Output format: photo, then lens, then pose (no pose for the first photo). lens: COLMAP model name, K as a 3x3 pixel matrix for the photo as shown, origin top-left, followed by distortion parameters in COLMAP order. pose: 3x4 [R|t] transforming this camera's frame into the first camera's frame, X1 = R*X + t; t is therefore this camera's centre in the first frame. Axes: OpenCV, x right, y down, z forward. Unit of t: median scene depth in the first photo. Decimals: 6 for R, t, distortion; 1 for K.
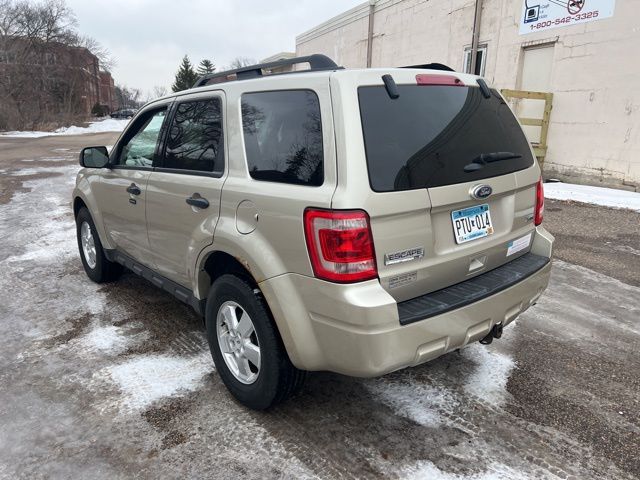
lens RADIAL K [[480.2, 0, 316.7], [0, 480.2, 235.6], [0, 0, 1]] dist [0.058924, -0.062970]
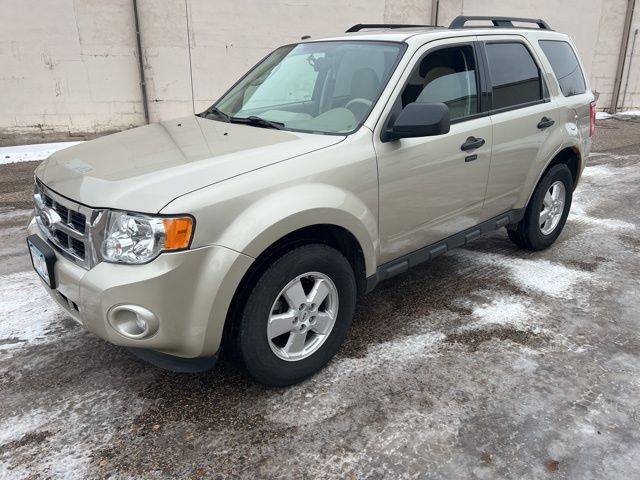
lens RADIAL K [[480.2, 0, 318.5], [0, 480.2, 237.1], [0, 0, 1]] dist [0.058924, -0.062970]
pose [[-0.033092, -0.325070, 0.945111, -1.206751], [0.253339, 0.912017, 0.322558, -0.283893], [-0.966811, 0.250108, 0.052173, 1.227554]]
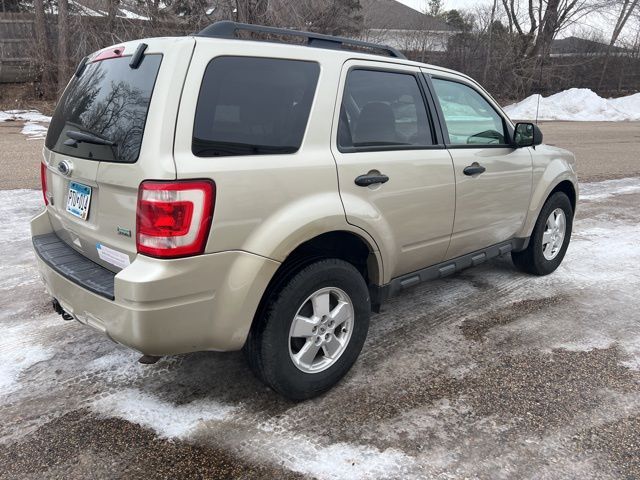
lens RADIAL K [[480.2, 0, 316.2], [0, 480.2, 243.3], [0, 0, 1]] dist [0.058924, -0.062970]
pose [[0.038280, 0.288663, -0.956665, 0.896739], [-0.239213, 0.932177, 0.271702, -0.224455], [0.970212, 0.218446, 0.104736, 0.939366]]
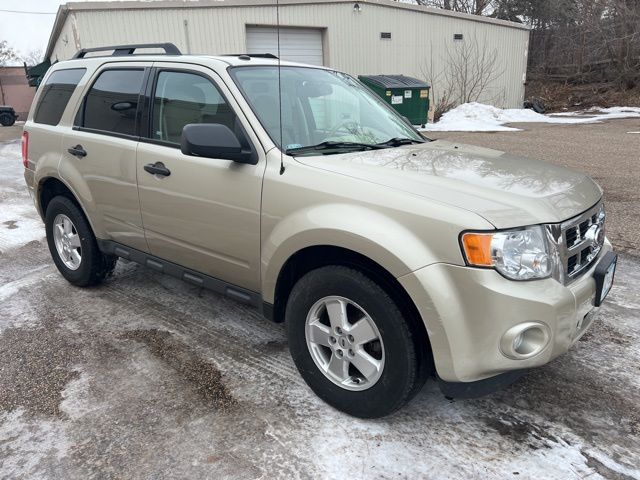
lens RADIAL K [[480.2, 0, 324.6], [0, 480.2, 239.0], [0, 0, 1]] dist [0.058924, -0.062970]
pose [[-0.978507, 0.071614, -0.193378, -0.087087], [-0.036199, 0.863547, 0.502968, -0.496656], [0.203011, 0.499158, -0.842394, 2.082894]]
